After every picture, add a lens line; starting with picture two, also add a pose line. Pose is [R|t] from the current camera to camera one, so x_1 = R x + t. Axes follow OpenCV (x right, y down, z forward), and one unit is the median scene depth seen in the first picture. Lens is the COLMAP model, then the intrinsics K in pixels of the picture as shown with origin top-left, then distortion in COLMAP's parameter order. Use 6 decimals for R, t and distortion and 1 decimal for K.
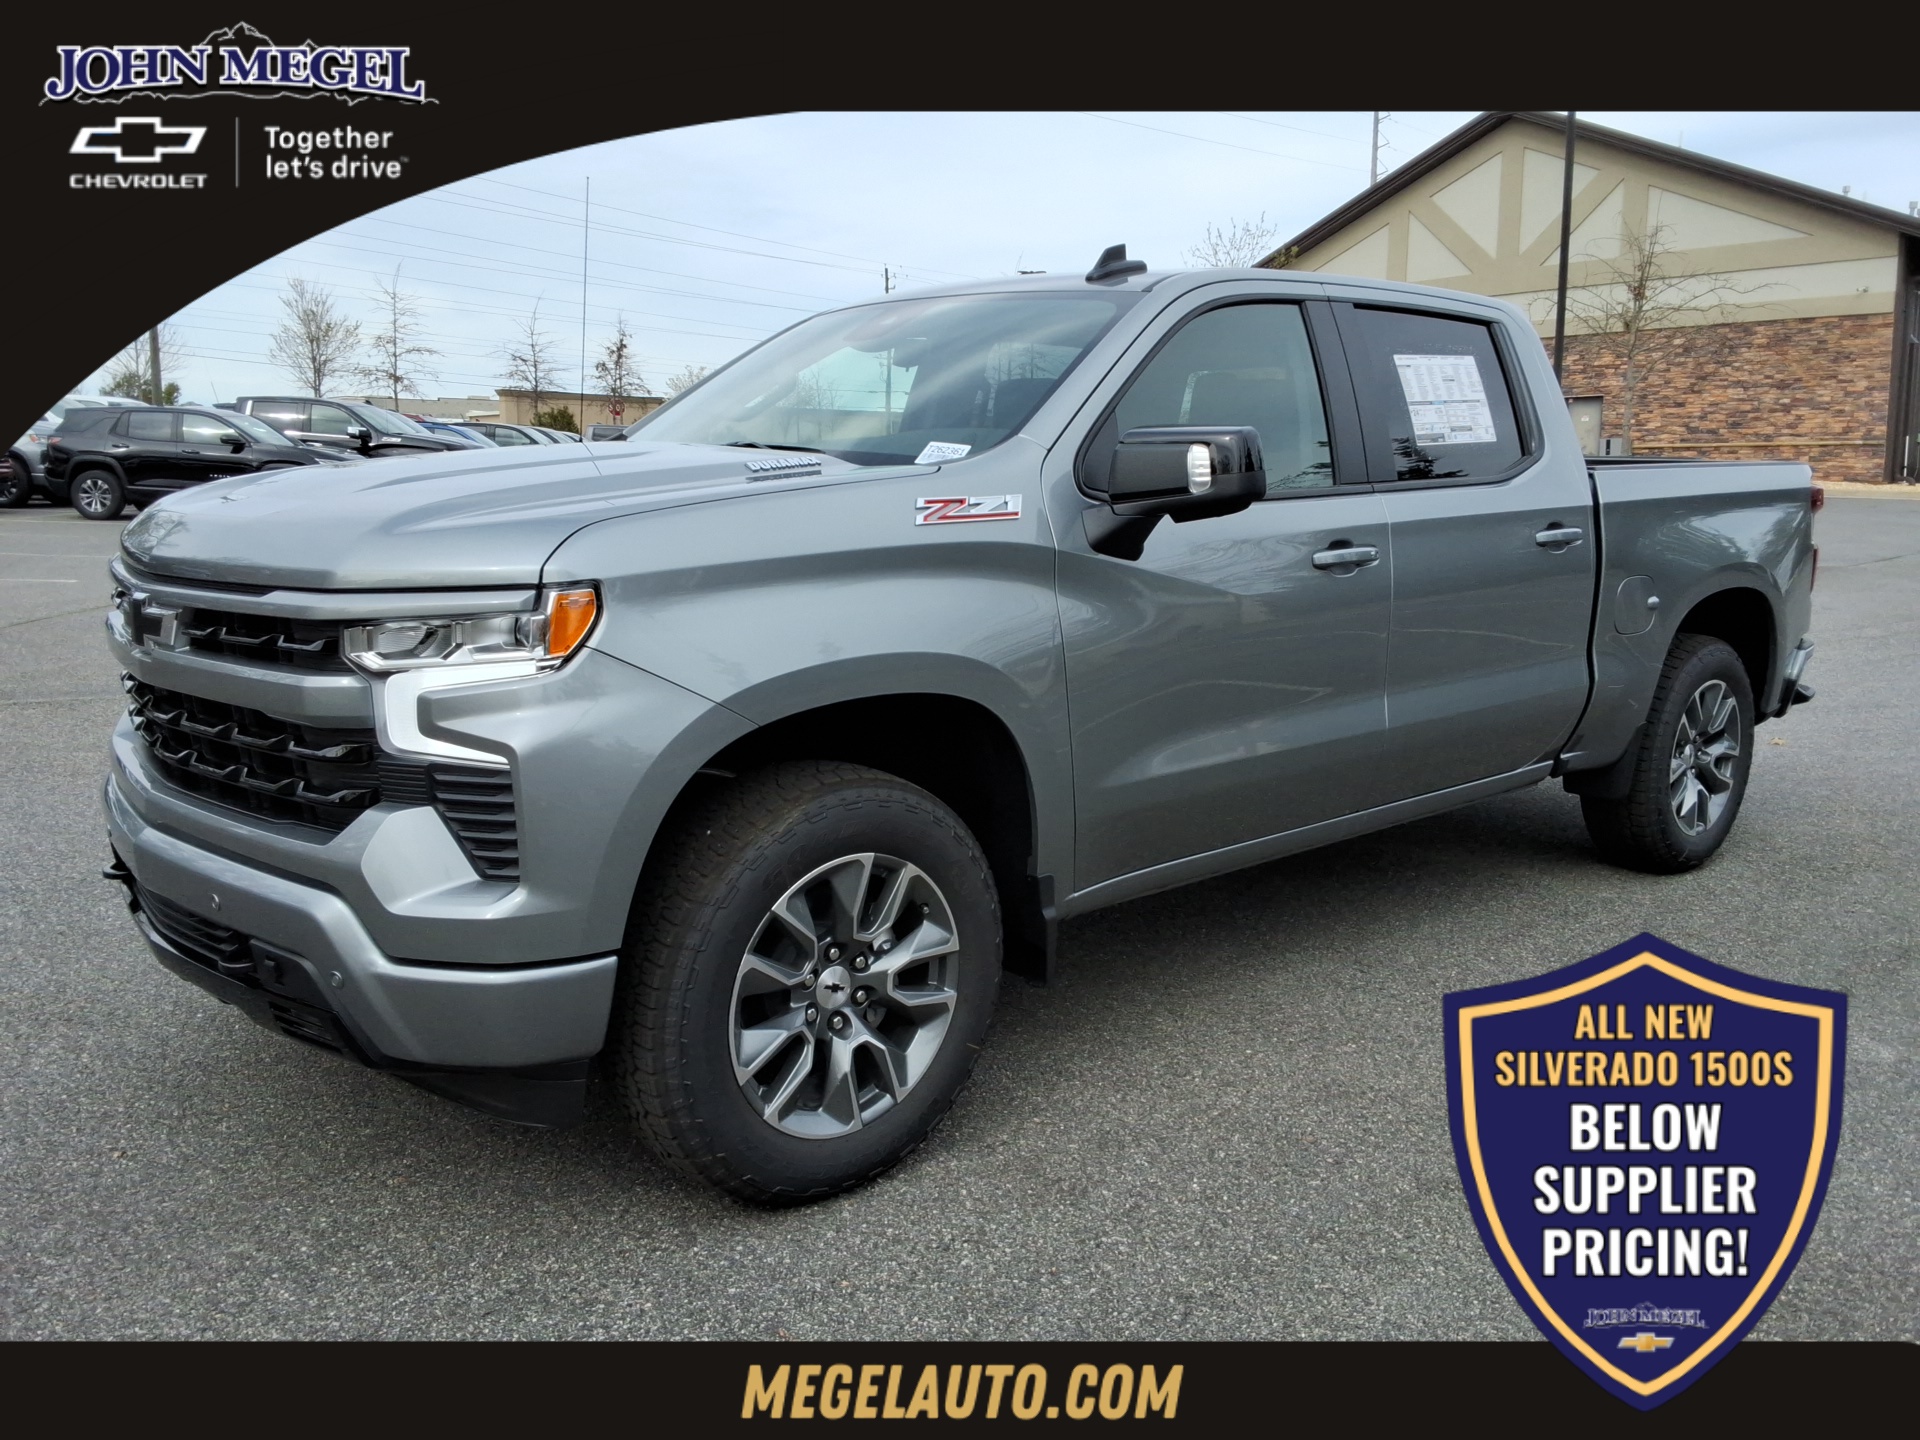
lens RADIAL K [[1534.8, 0, 953.6], [0, 1534.8, 698.4], [0, 0, 1]] dist [0.113356, -0.167581]
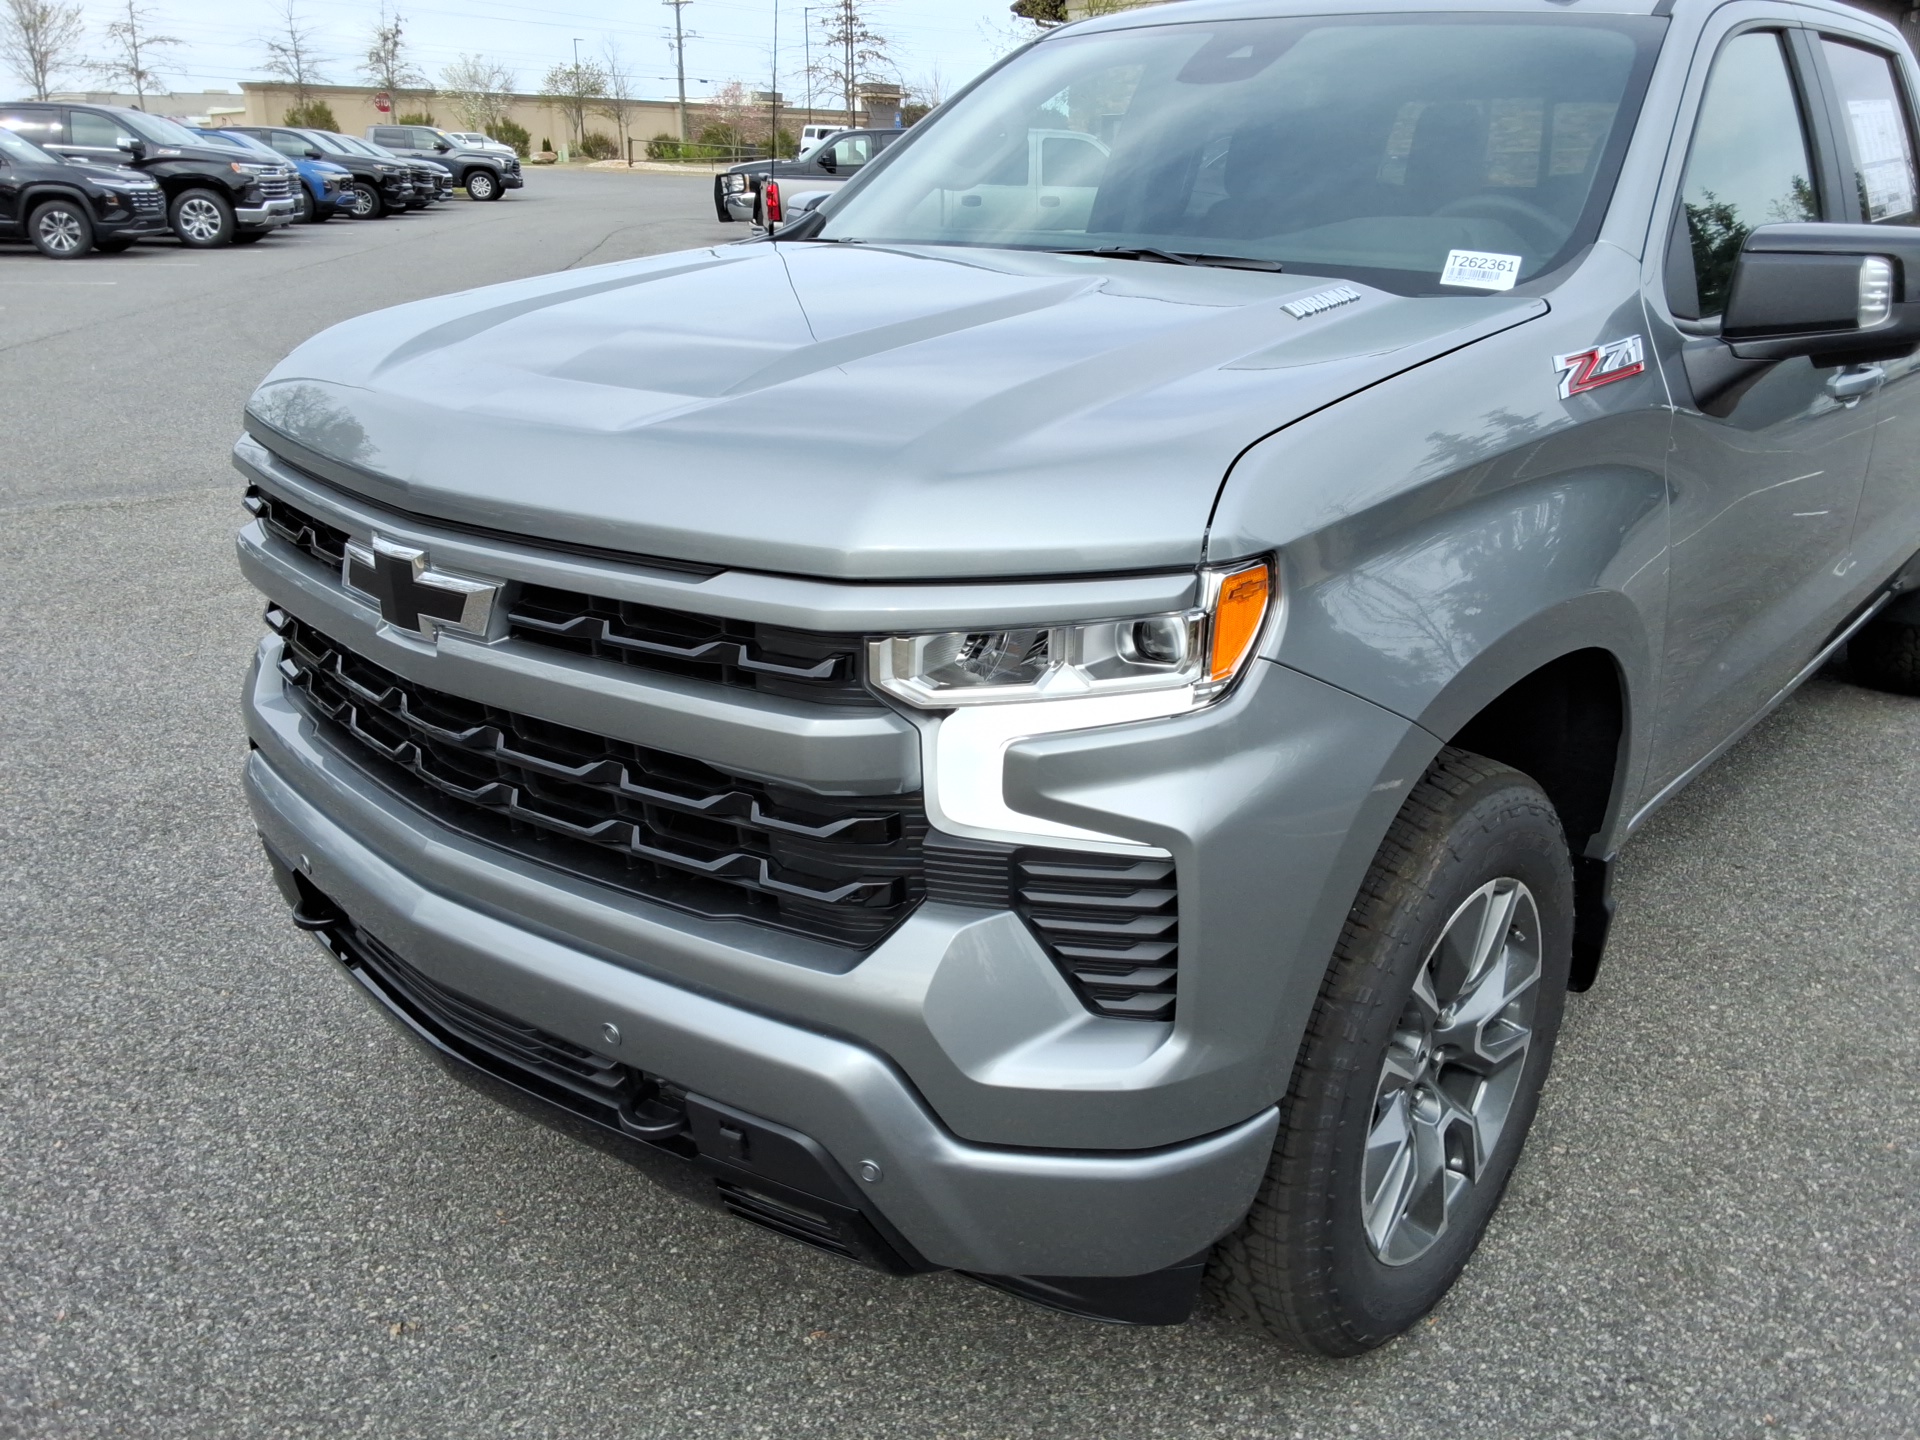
lens RADIAL K [[1534.8, 0, 946.8], [0, 1534.8, 693.1], [0, 0, 1]] dist [0.113356, -0.167581]
pose [[0.992174, -0.047000, 0.115680, -0.371181], [0.025765, 0.983577, 0.178642, -0.113868], [-0.122176, -0.174263, 0.977090, 0.343214]]
